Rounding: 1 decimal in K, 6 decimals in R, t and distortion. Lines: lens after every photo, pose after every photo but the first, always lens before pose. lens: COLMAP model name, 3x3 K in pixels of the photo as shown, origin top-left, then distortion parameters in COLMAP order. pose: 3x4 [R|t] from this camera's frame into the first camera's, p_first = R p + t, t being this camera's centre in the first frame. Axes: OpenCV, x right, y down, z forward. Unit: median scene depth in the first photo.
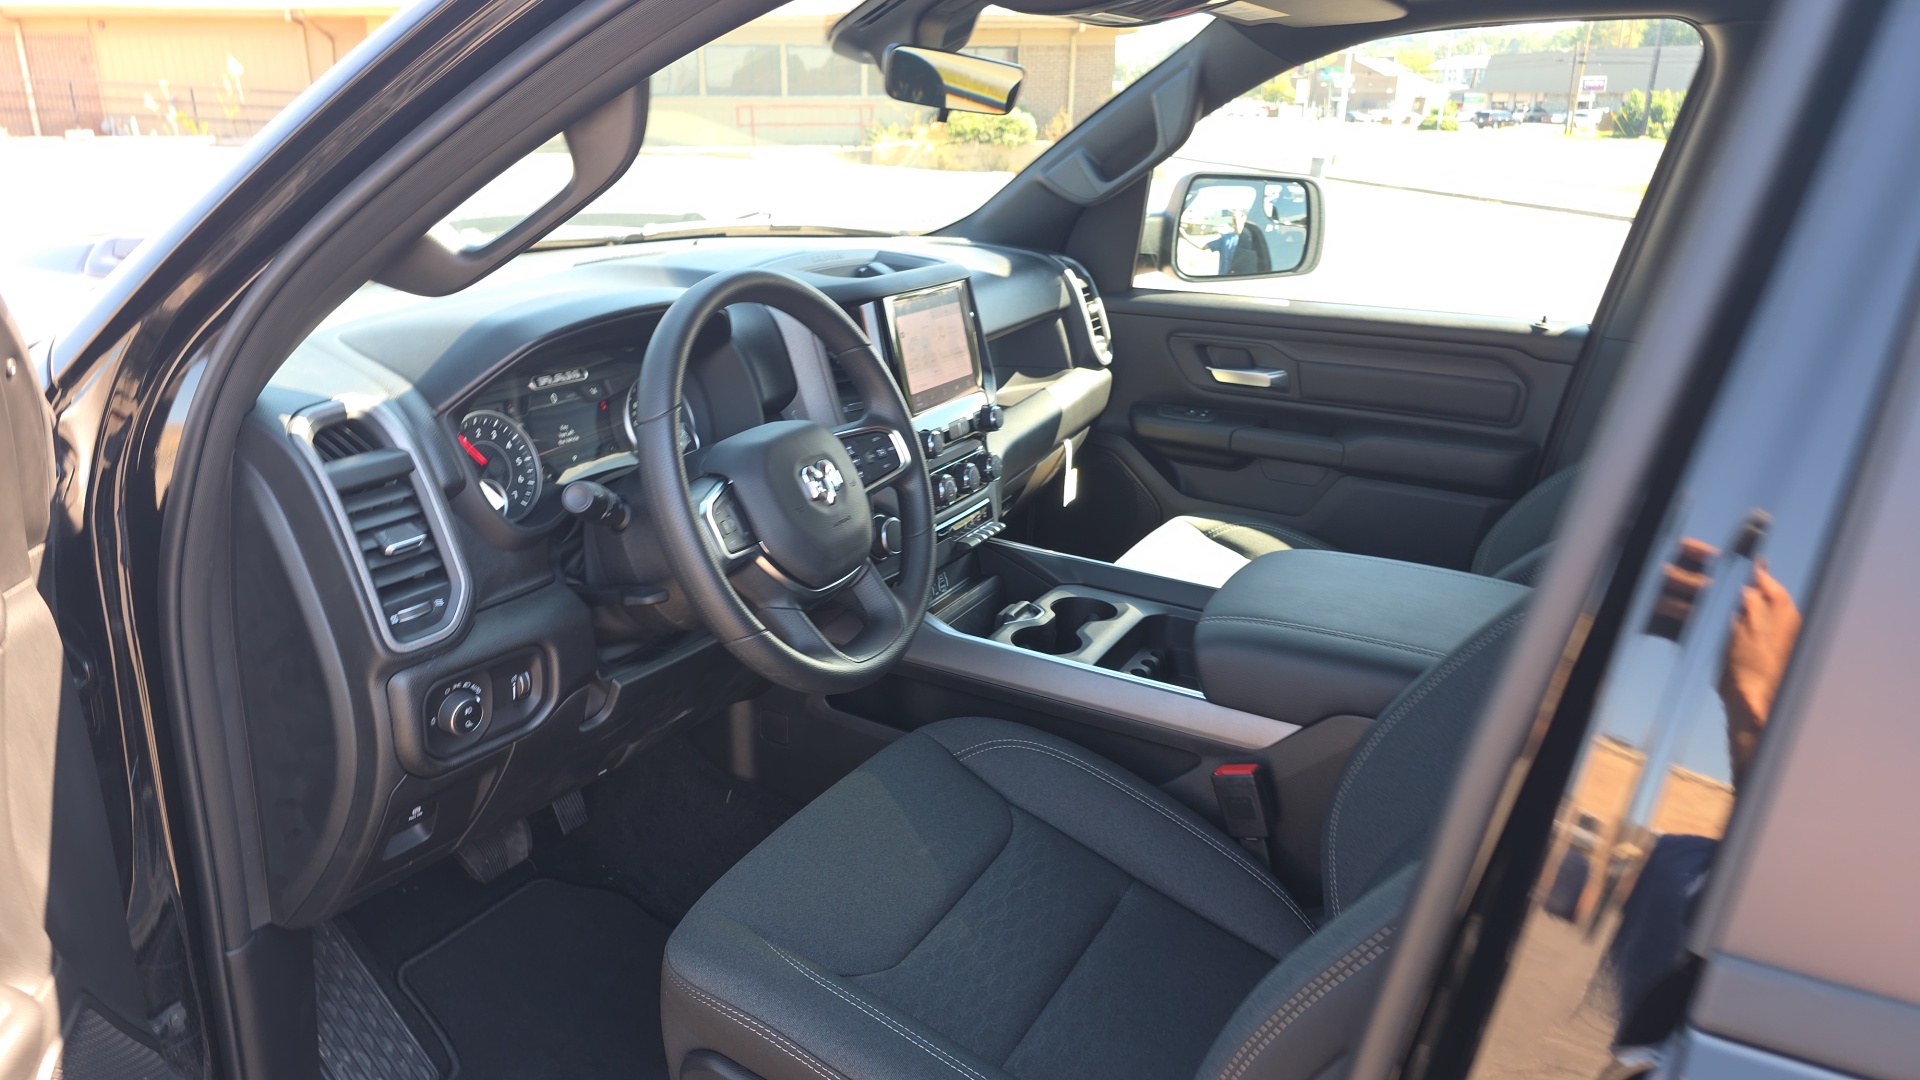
lens RADIAL K [[1262.6, 0, 894.2], [0, 1262.6, 556.3], [0, 0, 1]] dist [0.035697, 0.000298]
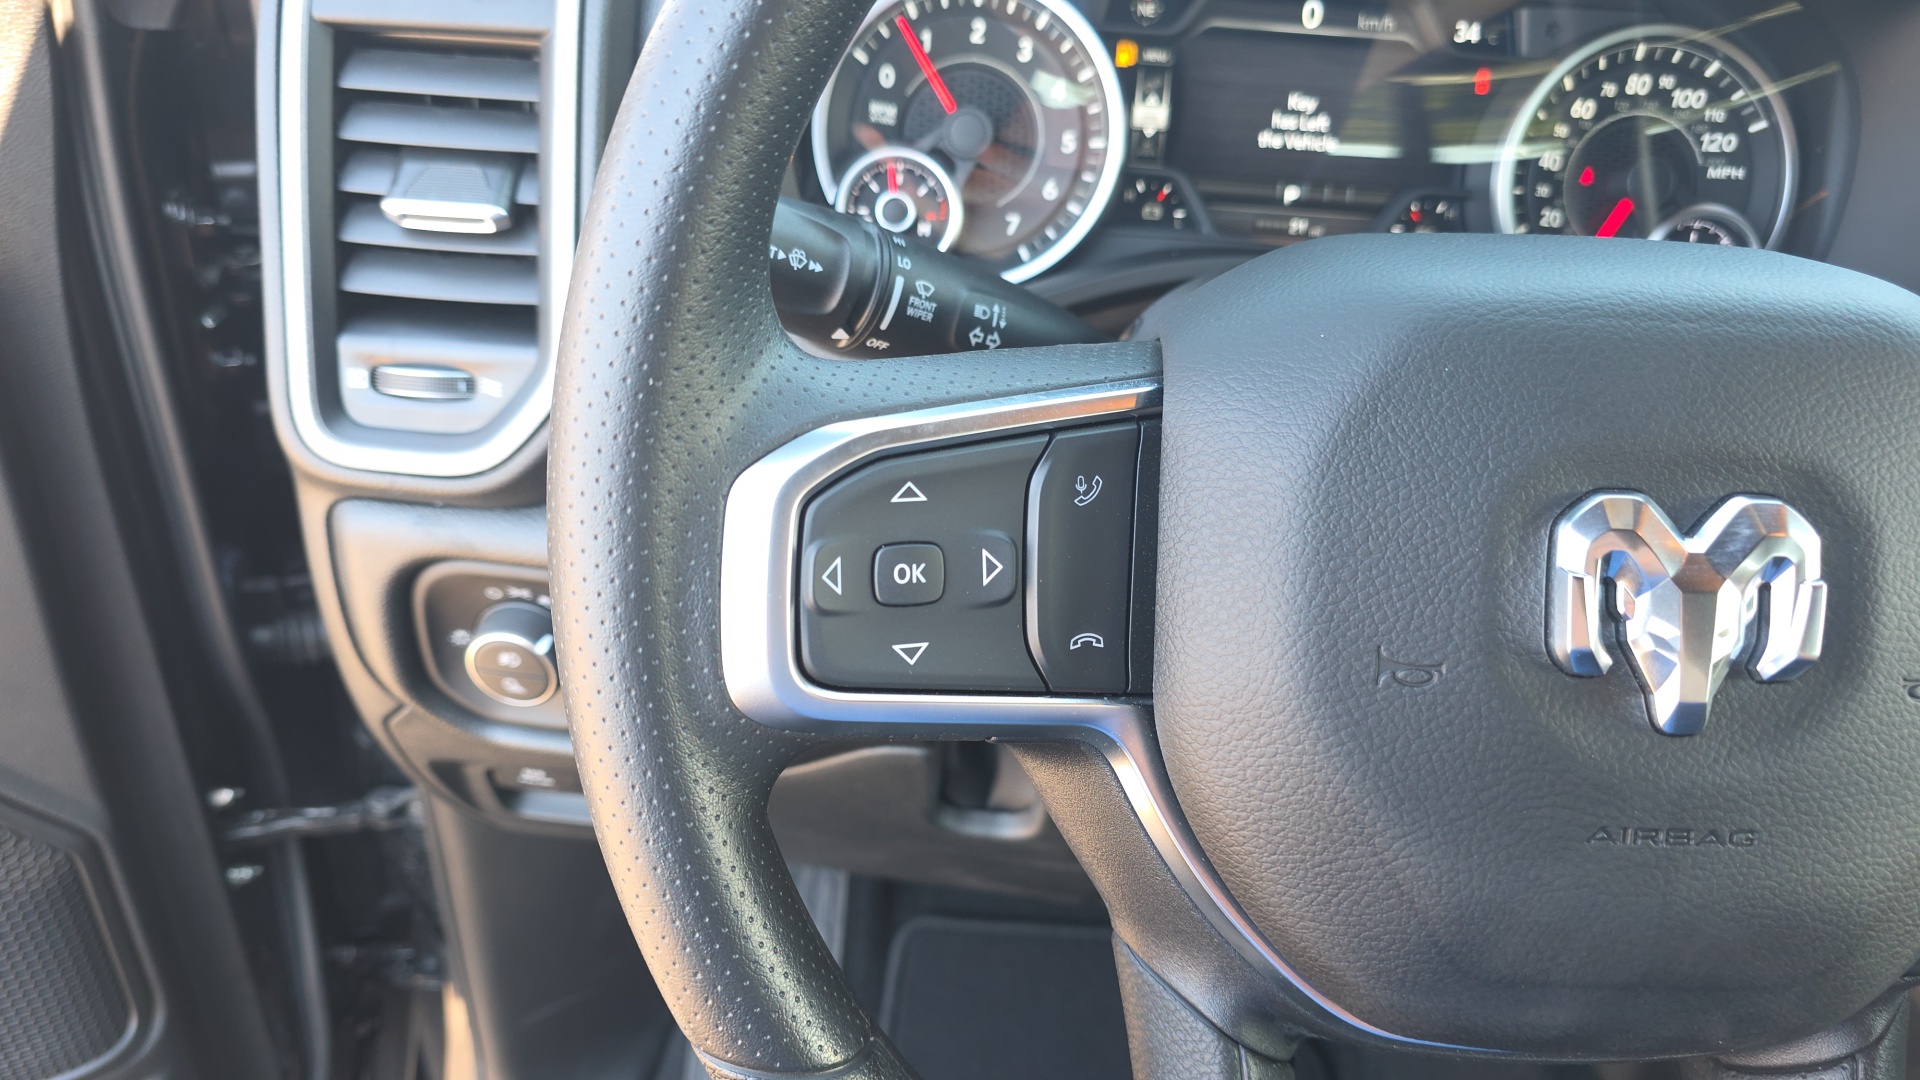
lens RADIAL K [[1337.6, 0, 956.6], [0, 1337.6, 546.8], [0, 0, 1]] dist [0.020274, -0.043082]
pose [[0.488333, 0.469702, -0.735467, 0.016935], [-0.335377, 0.879079, 0.338736, -0.049953], [0.805638, 0.081243, 0.586810, 0.406319]]
